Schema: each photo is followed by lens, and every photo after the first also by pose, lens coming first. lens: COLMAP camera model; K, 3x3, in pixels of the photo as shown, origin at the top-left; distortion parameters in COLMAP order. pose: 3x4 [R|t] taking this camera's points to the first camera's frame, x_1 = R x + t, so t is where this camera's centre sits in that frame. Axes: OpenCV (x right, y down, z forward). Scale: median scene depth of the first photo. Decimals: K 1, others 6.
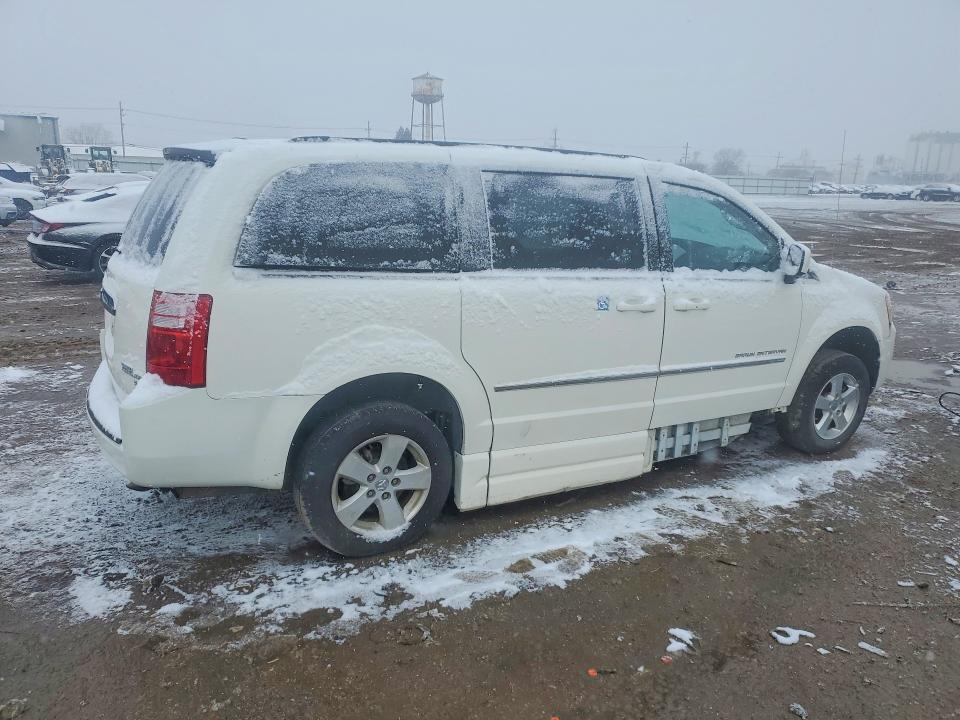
lens RADIAL K [[694.7, 0, 473.9], [0, 694.7, 362.1], [0, 0, 1]] dist [0.077969, -0.073841]
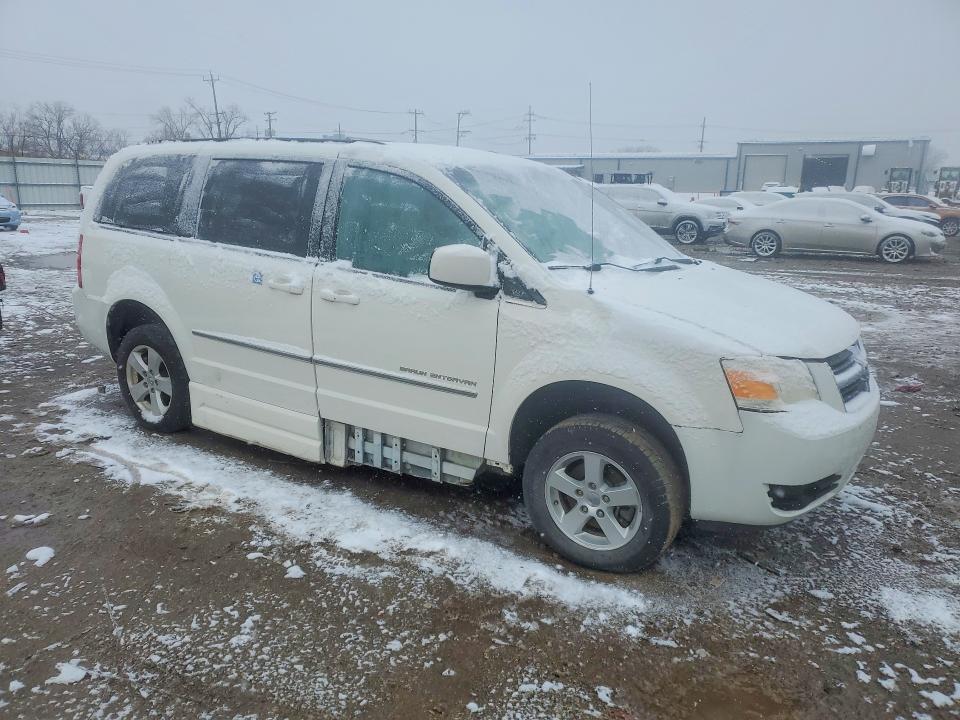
lens RADIAL K [[694.7, 0, 473.9], [0, 694.7, 362.1], [0, 0, 1]] dist [0.077969, -0.073841]
pose [[0.519847, 0.197259, -0.831173, 1.318230], [-0.220517, 0.970985, 0.092521, -0.134556], [0.825307, 0.135191, 0.548263, 0.712481]]
